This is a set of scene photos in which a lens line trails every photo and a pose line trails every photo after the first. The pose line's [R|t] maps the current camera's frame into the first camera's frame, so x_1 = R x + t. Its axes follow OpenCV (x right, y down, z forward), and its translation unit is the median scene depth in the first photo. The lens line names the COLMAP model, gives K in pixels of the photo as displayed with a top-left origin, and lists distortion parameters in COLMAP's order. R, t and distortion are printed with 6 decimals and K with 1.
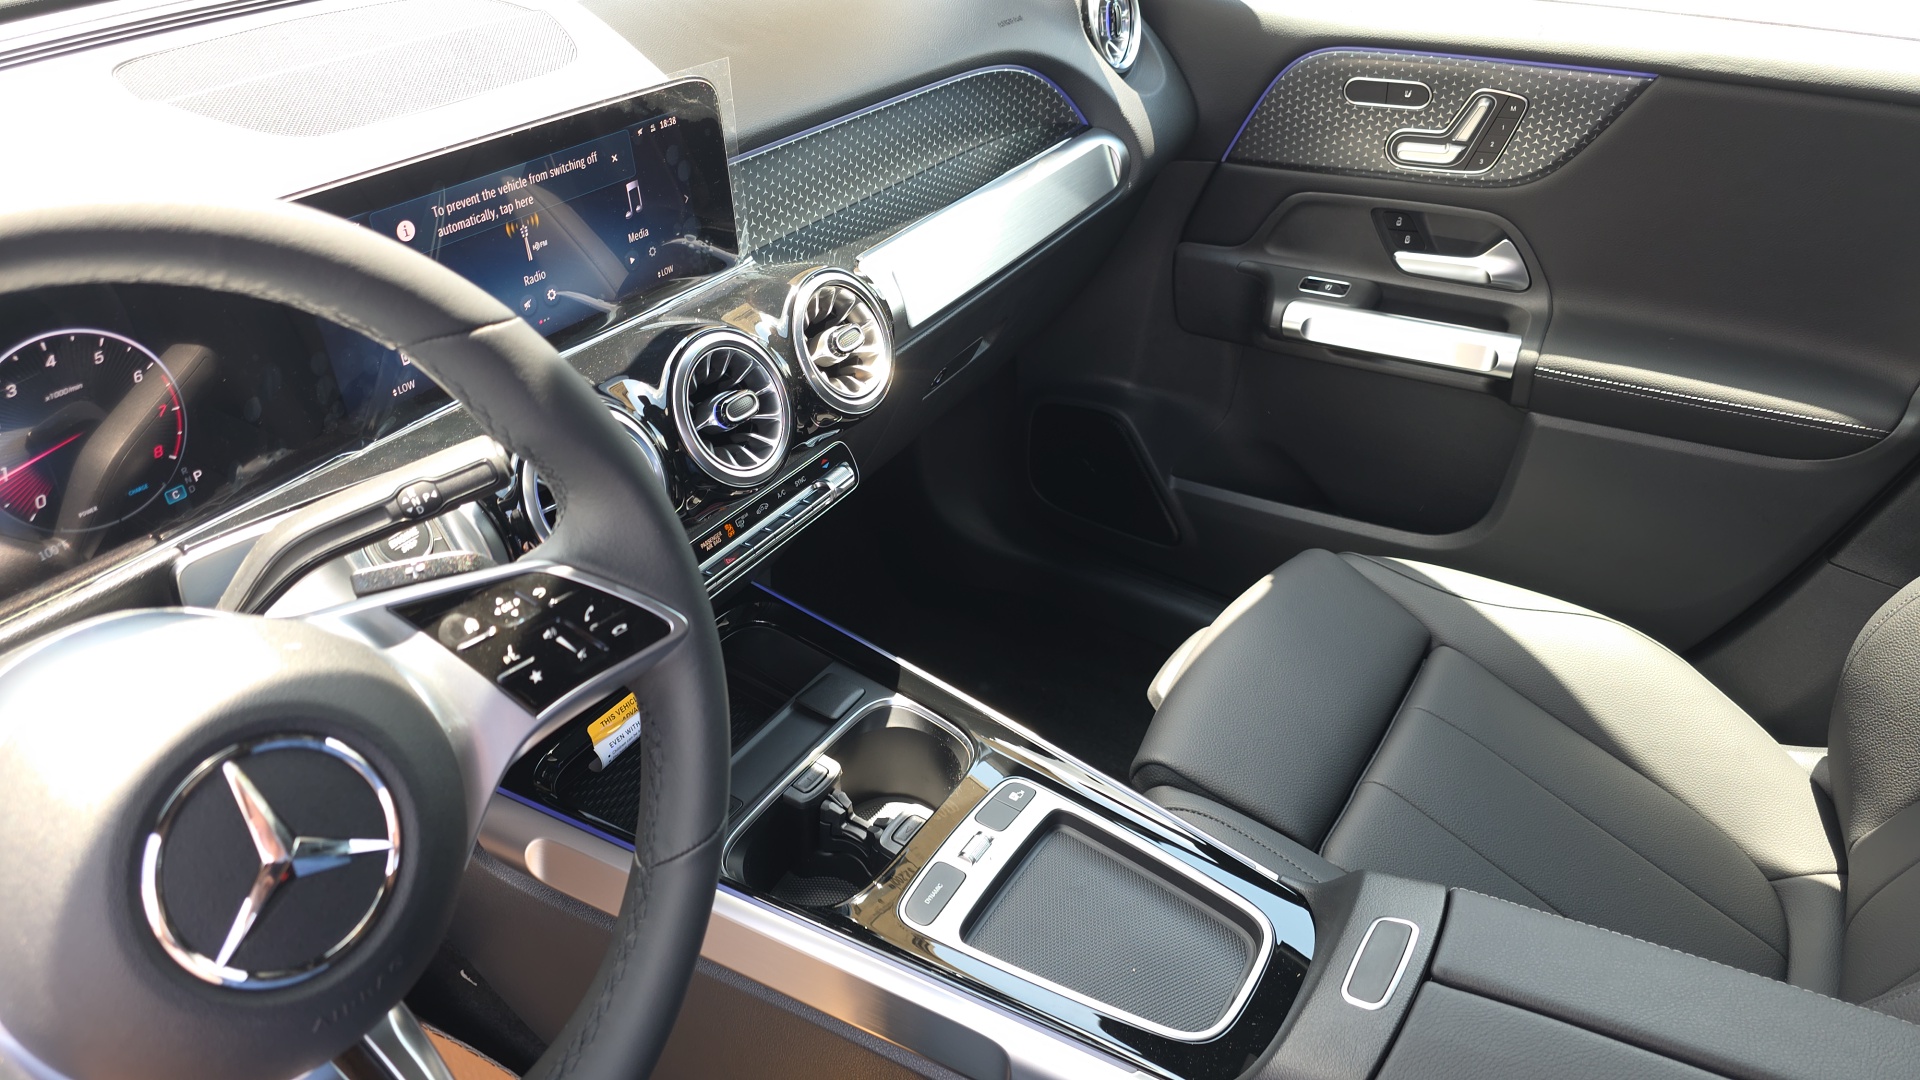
lens RADIAL K [[1299.8, 0, 945.8], [0, 1299.8, 542.8], [0, 0, 1]] dist [0.055490, -0.058573]
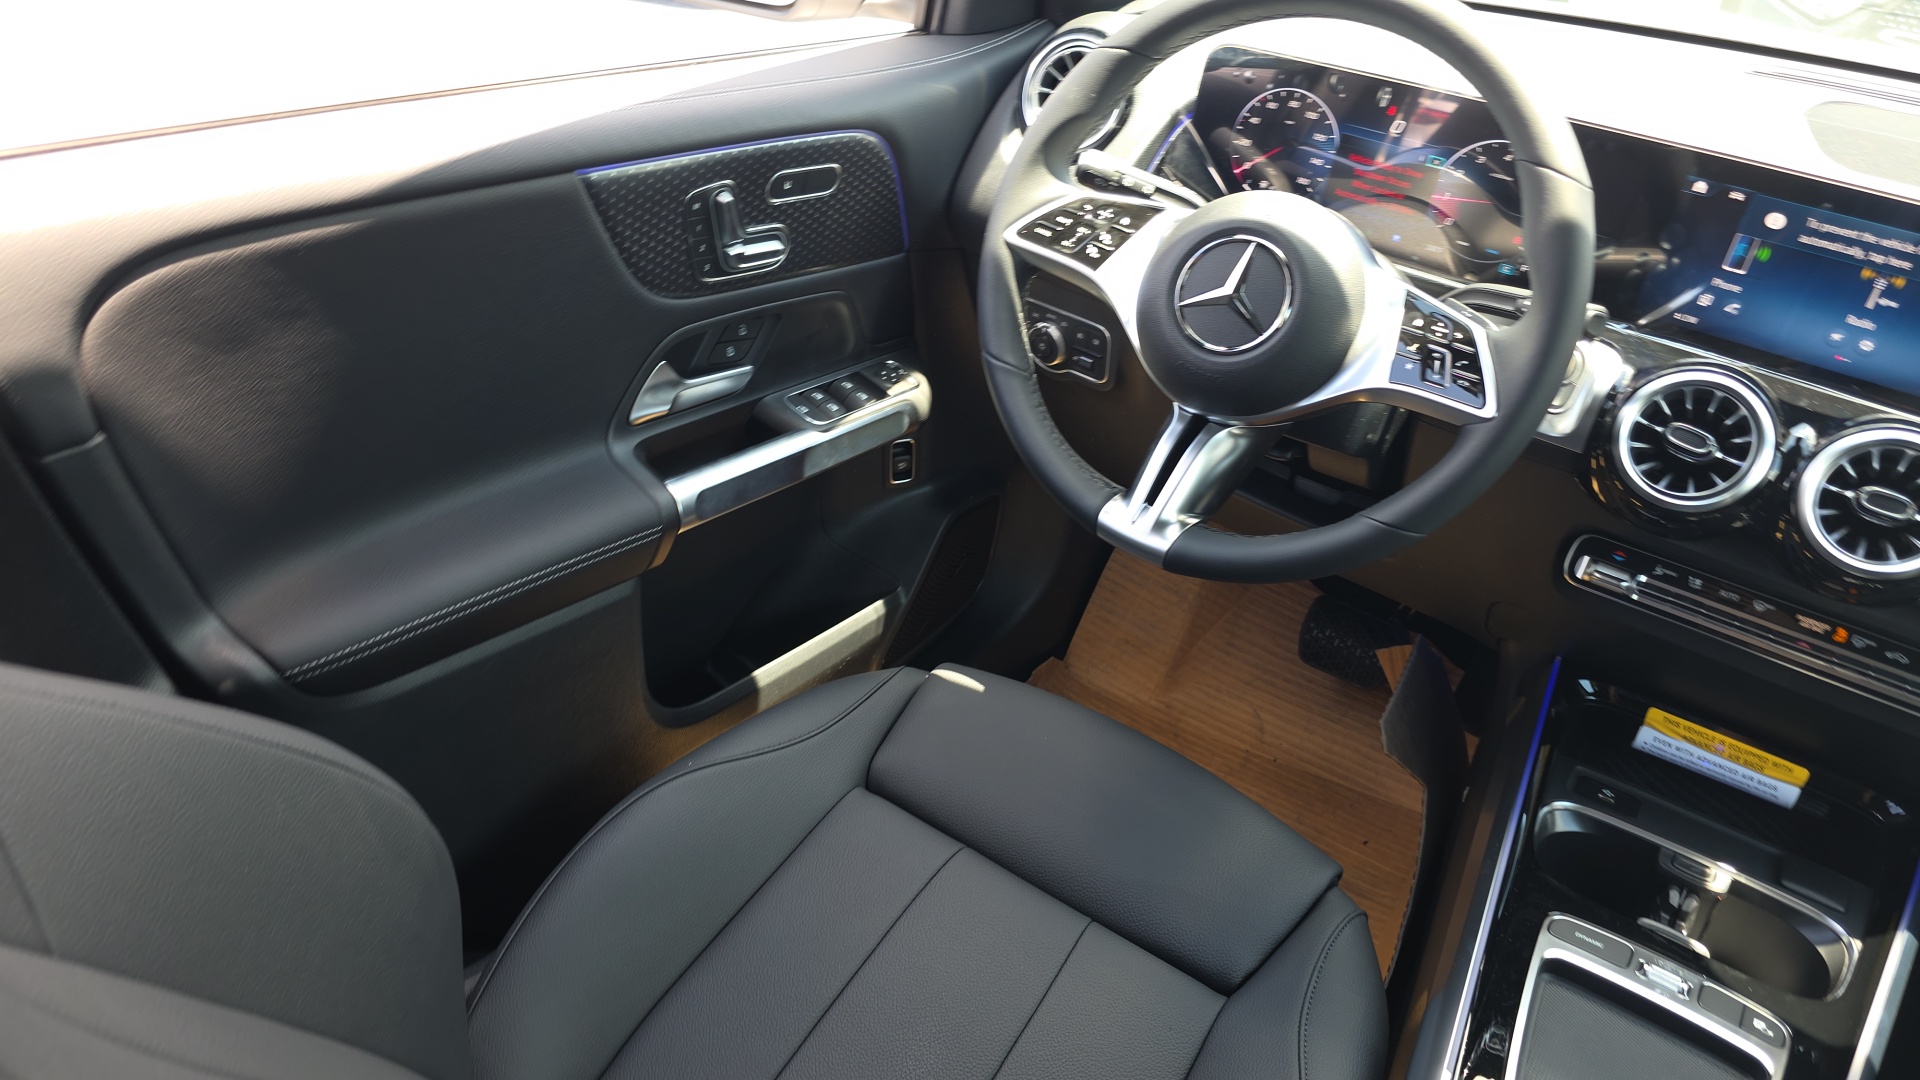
lens RADIAL K [[1299.8, 0, 960.7], [0, 1299.8, 512.7], [0, 0, 1]] dist [0.055490, -0.058573]
pose [[-0.041669, 0.501279, -0.864282, 0.537253], [-0.644663, 0.647391, 0.406564, -0.036064], [0.763330, 0.574112, 0.296180, 0.095728]]
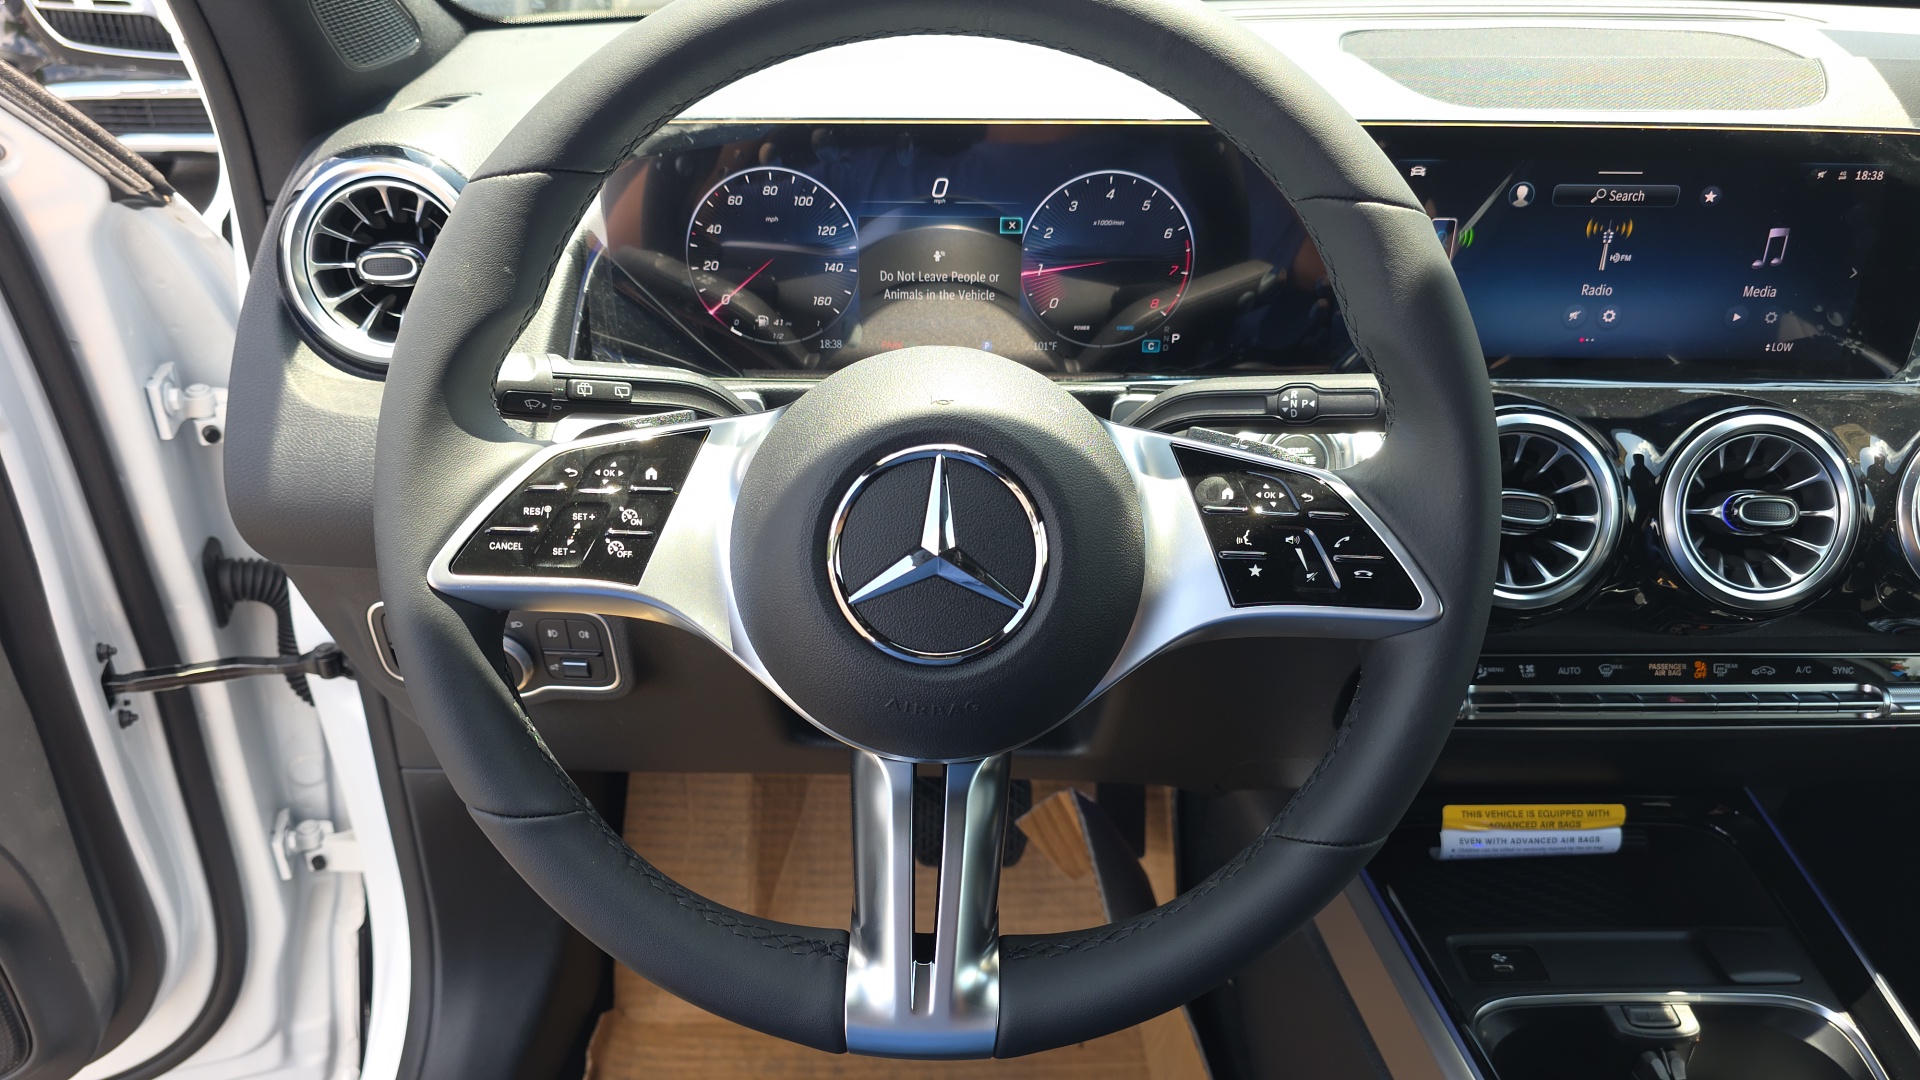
lens RADIAL K [[1299.8, 0, 947.3], [0, 1299.8, 522.4], [0, 0, 1]] dist [0.055490, -0.058573]
pose [[0.548461, 0.371512, -0.749112, 0.114605], [-0.469307, 0.878235, 0.091947, 0.040736], [0.692056, 0.301134, 0.656031, 0.102393]]
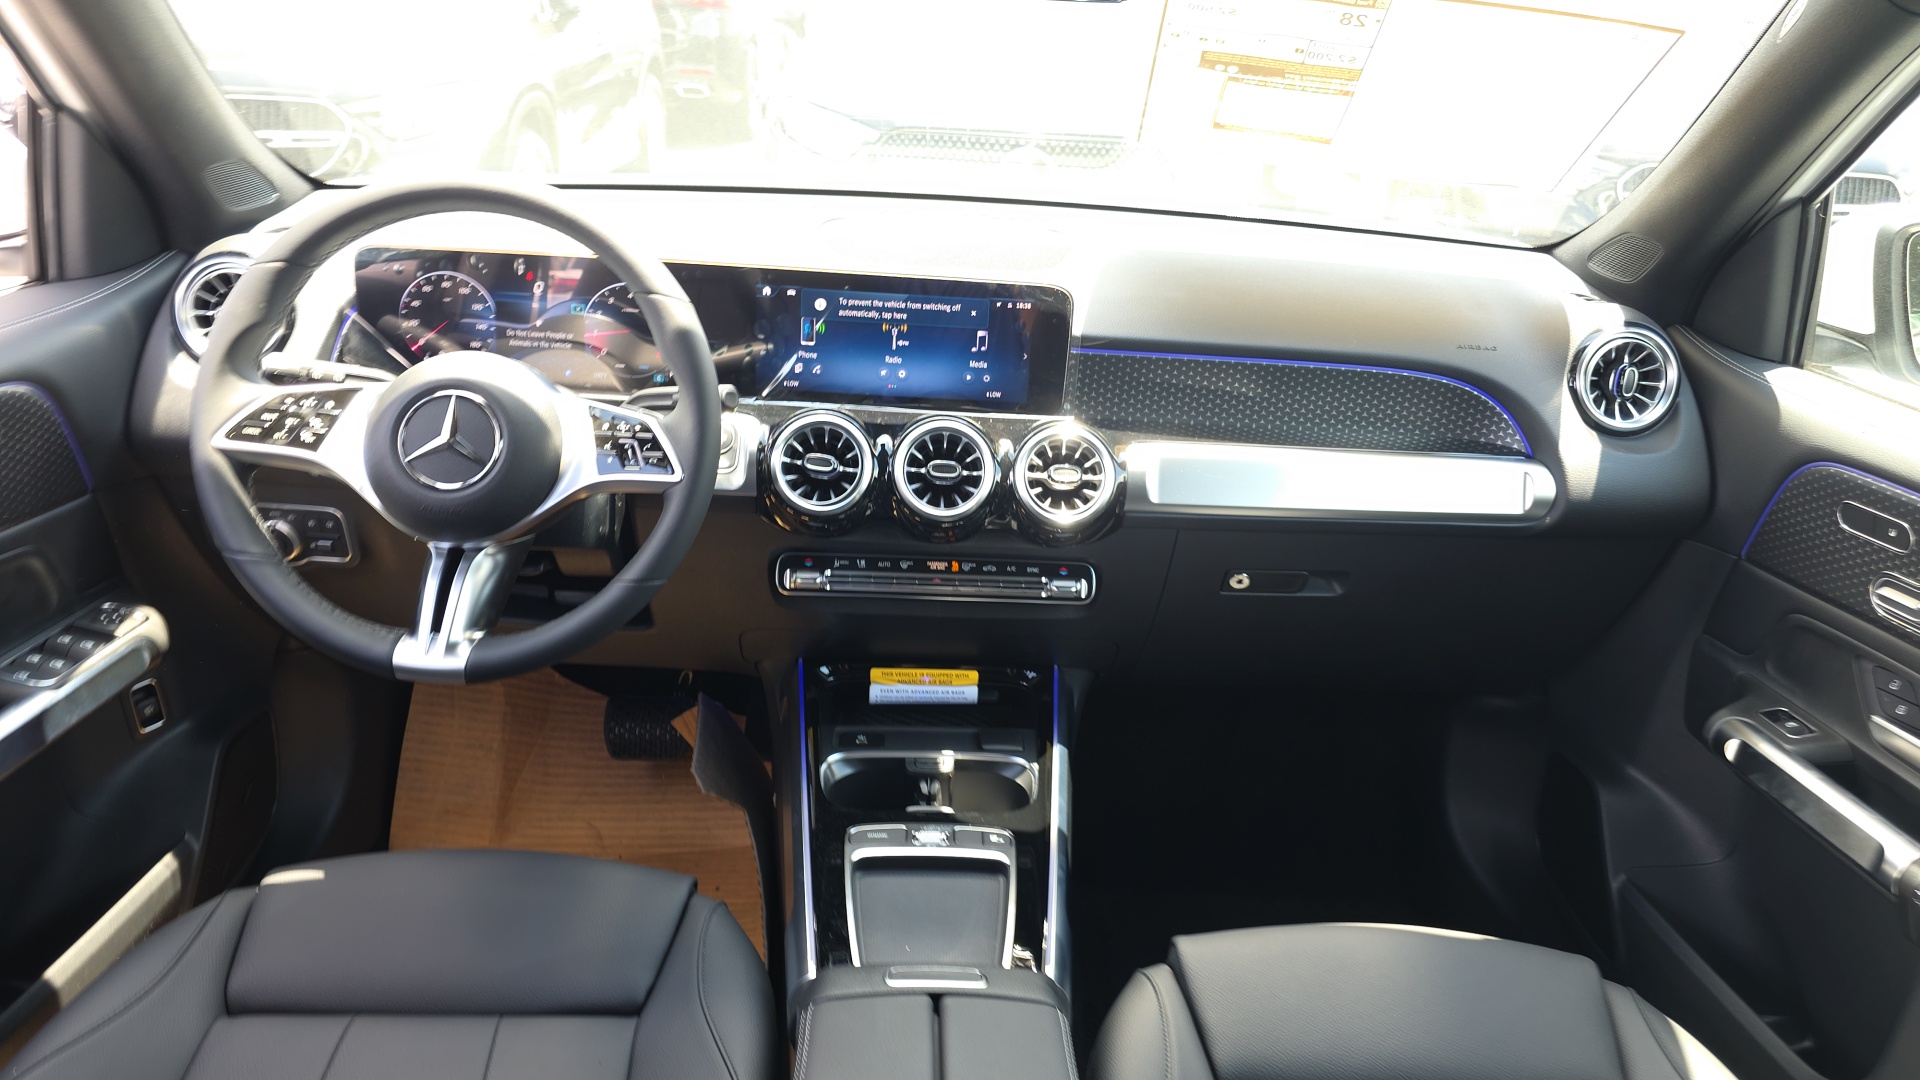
lens RADIAL K [[1299.8, 0, 966.1], [0, 1299.8, 519.1], [0, 0, 1]] dist [0.055490, -0.058573]
pose [[0.567131, 0.314018, -0.761416, 0.717095], [-0.503434, 0.863831, -0.018721, -0.027235], [0.651856, 0.393940, 0.647993, 0.036806]]
